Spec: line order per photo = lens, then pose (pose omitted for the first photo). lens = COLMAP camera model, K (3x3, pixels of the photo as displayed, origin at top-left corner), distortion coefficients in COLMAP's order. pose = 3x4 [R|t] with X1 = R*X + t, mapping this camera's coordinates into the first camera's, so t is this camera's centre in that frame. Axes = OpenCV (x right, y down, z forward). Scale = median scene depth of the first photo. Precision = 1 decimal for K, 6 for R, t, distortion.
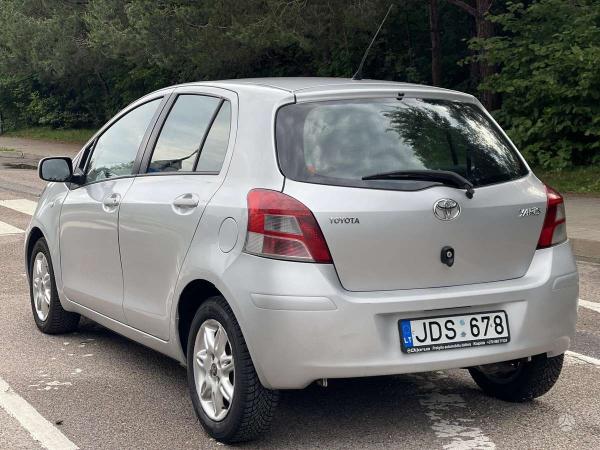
lens RADIAL K [[1092.5, 0, 300.0], [0, 1092.5, 225.0], [0, 0, 1]] dist [0.231197, 0.081231]
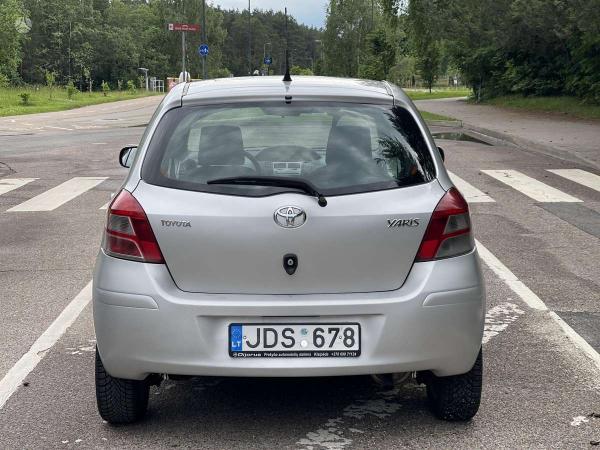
lens RADIAL K [[1092.5, 0, 300.0], [0, 1092.5, 225.0], [0, 0, 1]] dist [0.231197, 0.081231]
pose [[0.886301, 0.054502, -0.459892, 0.595269], [-0.039186, 0.998315, 0.042791, -0.049471], [0.461449, -0.019905, 0.886943, 0.127730]]
